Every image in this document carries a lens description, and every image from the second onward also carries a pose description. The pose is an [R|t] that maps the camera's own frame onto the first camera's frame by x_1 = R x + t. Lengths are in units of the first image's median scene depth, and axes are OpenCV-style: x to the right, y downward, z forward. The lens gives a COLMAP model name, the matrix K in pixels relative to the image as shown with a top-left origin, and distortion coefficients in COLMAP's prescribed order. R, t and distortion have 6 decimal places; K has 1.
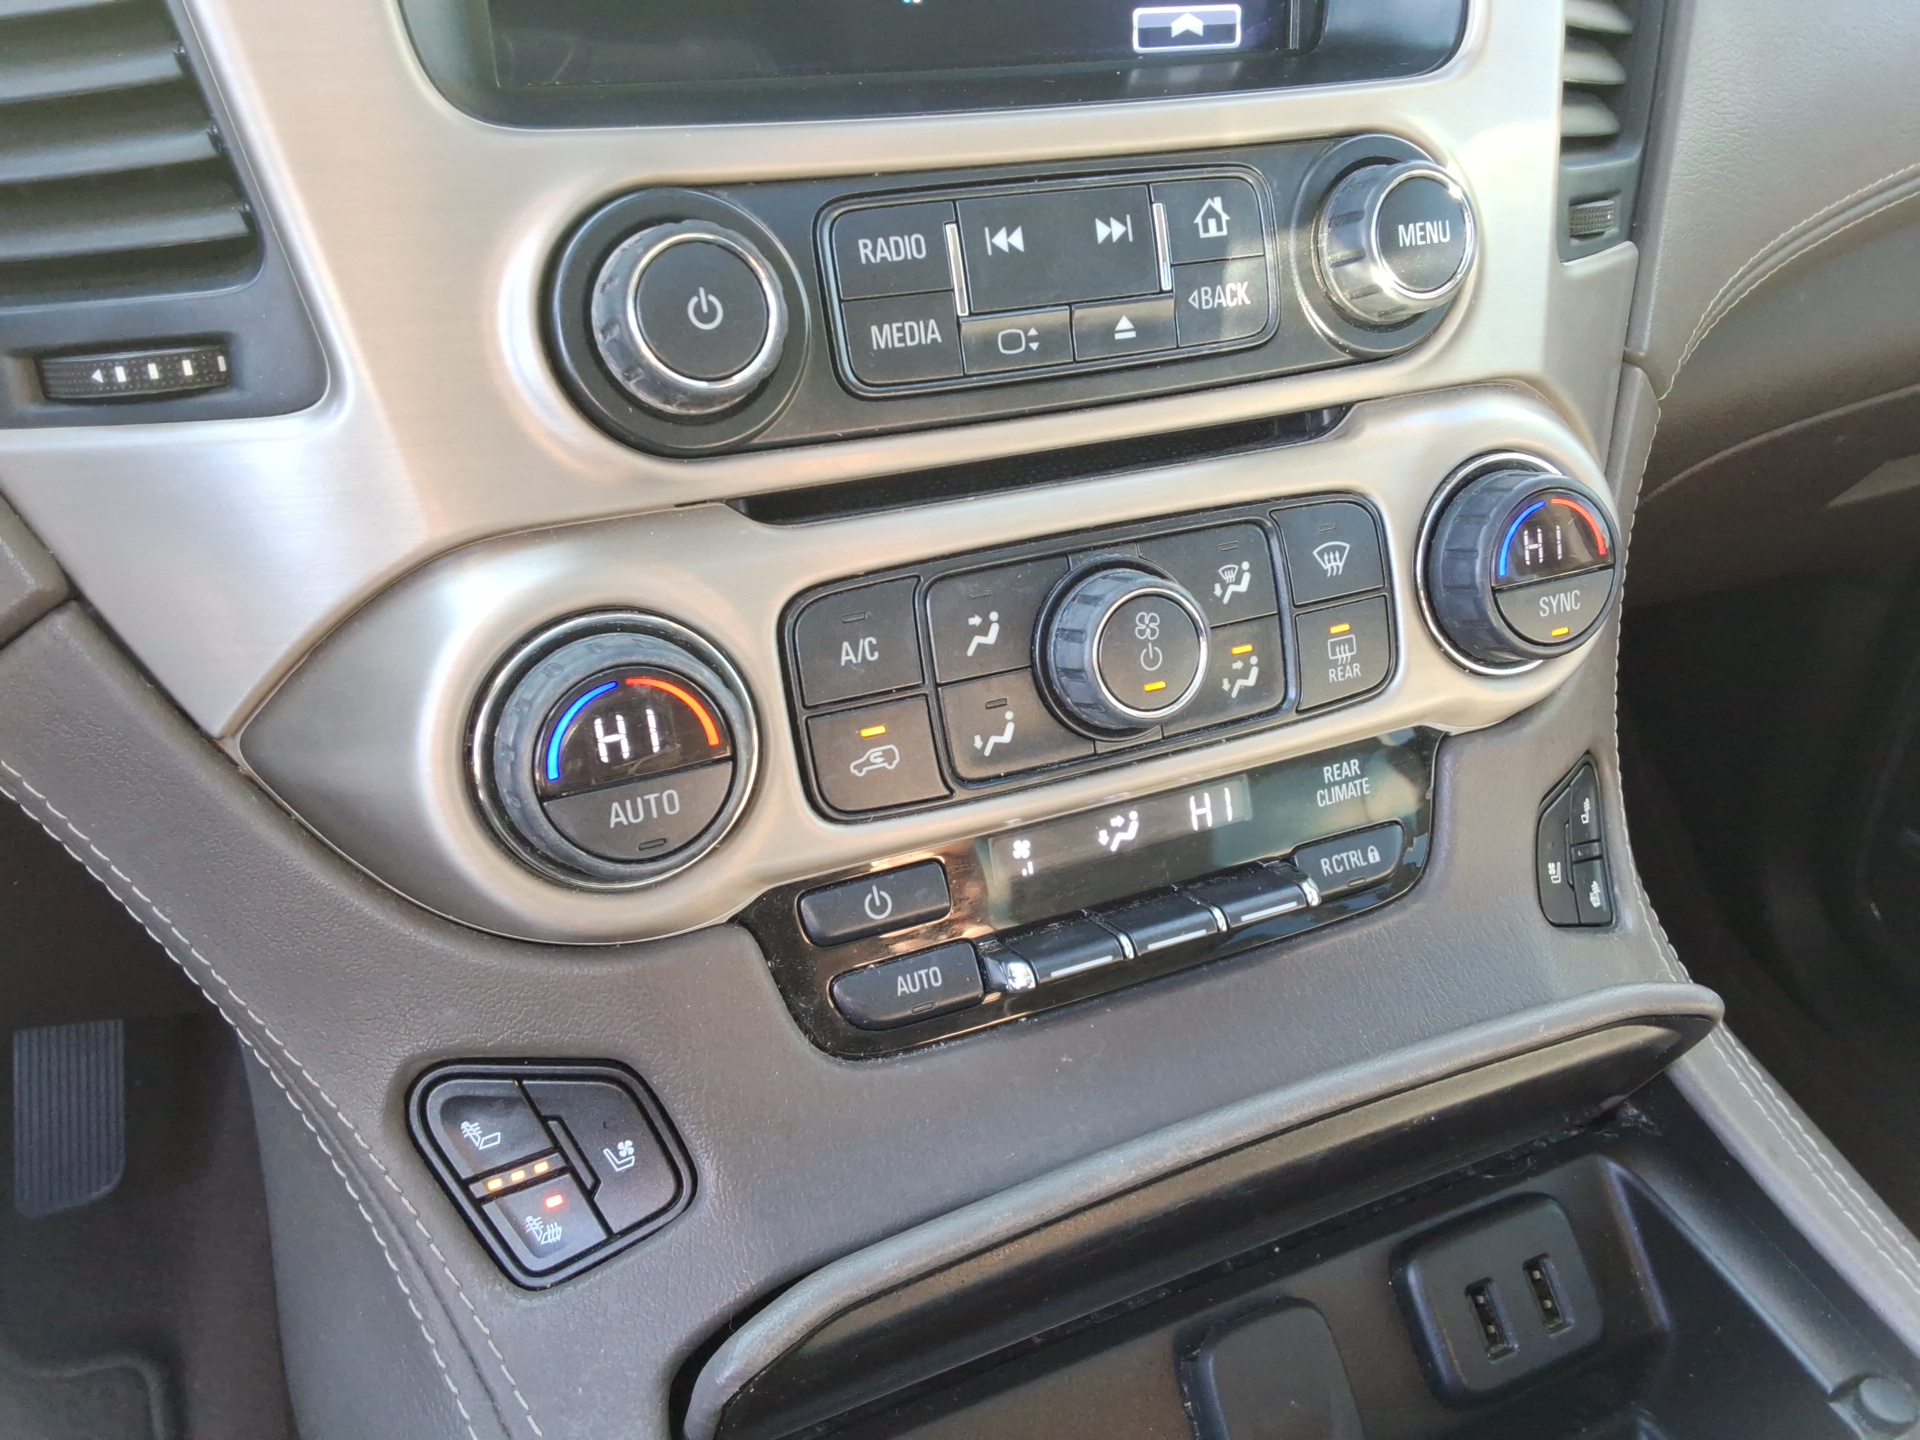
lens RADIAL K [[1536.3, 0, 971.3], [0, 1536.3, 692.2], [0, 0, 1]] dist [0.153274, -0.258789]
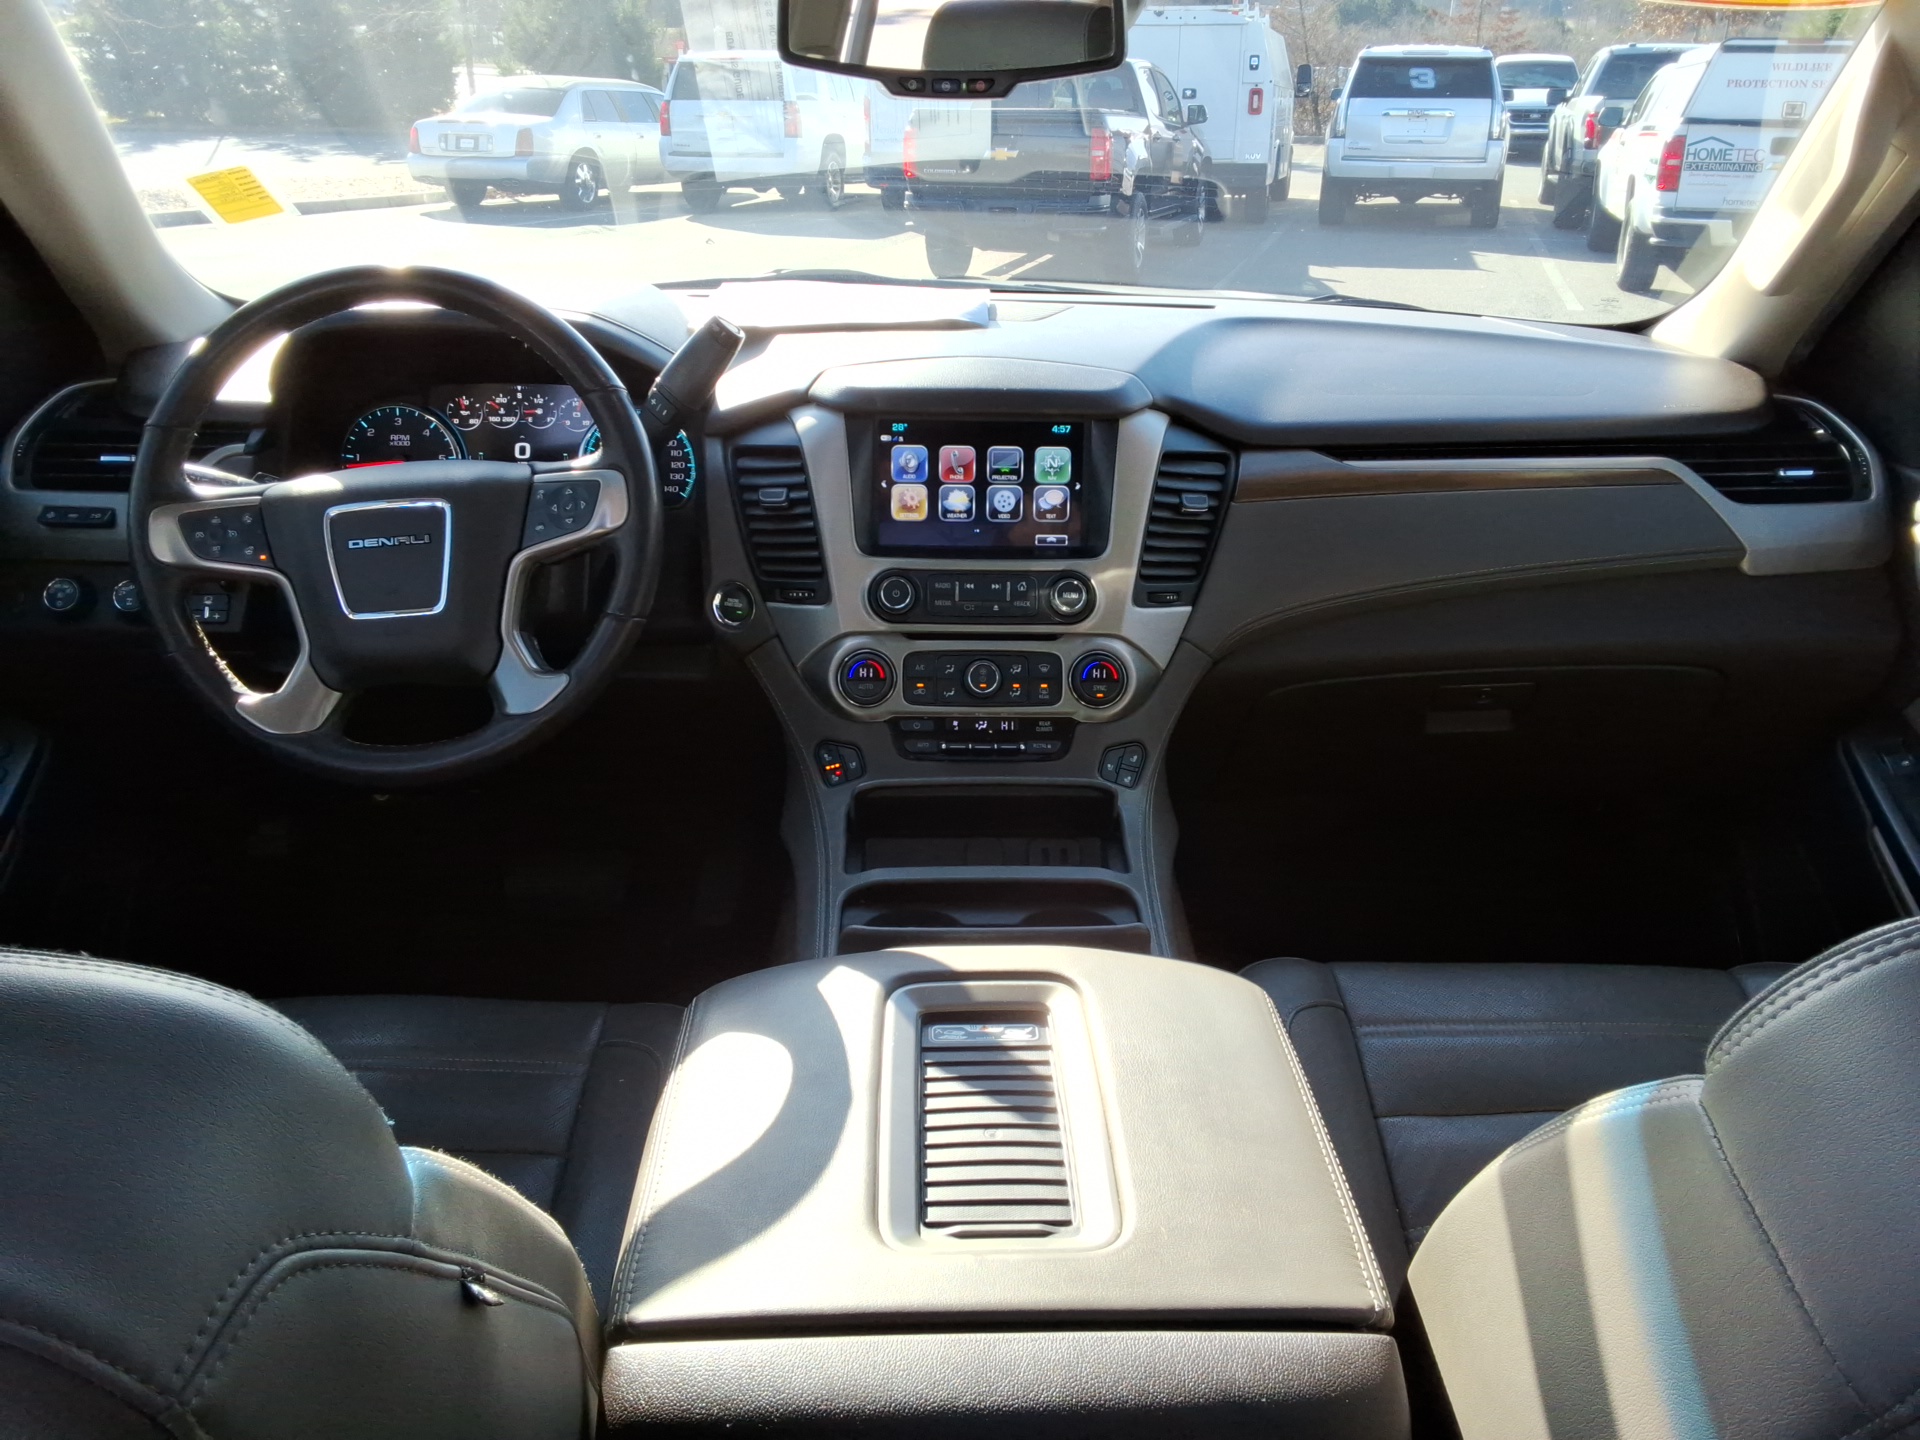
lens RADIAL K [[1536.3, 0, 971.3], [0, 1536.3, 692.2], [0, 0, 1]] dist [0.153274, -0.258789]
pose [[0.916185, 0.123475, -0.381258, 1.832380], [-0.196368, 0.967634, -0.158503, 0.745103], [0.349348, 0.220085, 0.910779, -3.126309]]
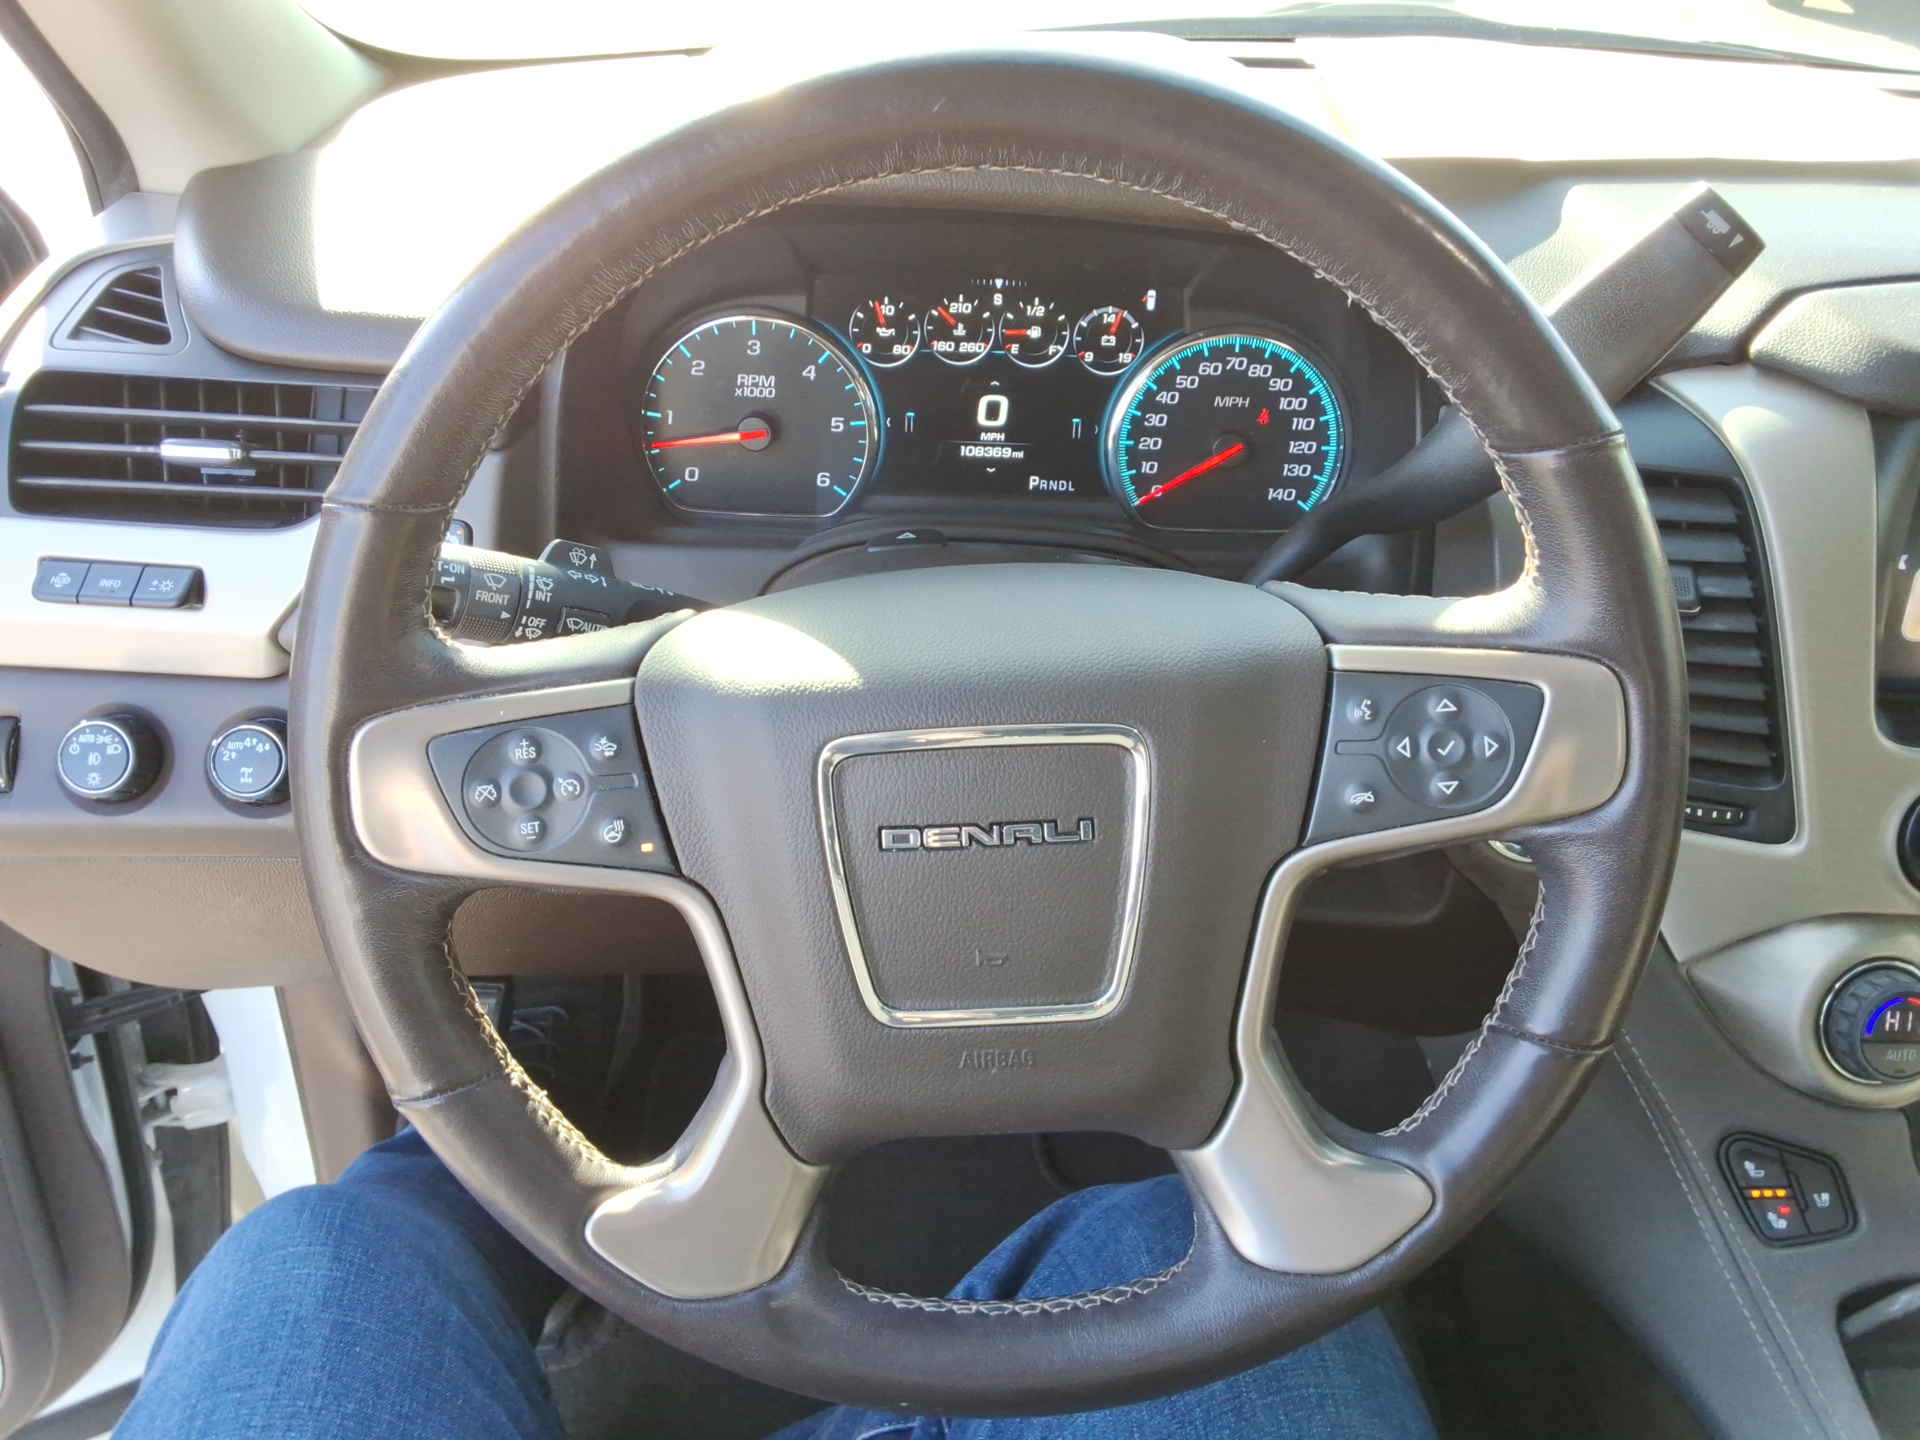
lens RADIAL K [[1536.3, 0, 971.3], [0, 1536.3, 692.2], [0, 0, 1]] dist [0.153274, -0.258789]
pose [[0.914160, 0.217170, -0.342271, -0.708185], [-0.226259, 0.973971, 0.013676, -0.148240], [0.336332, 0.064940, 0.939502, -1.466405]]
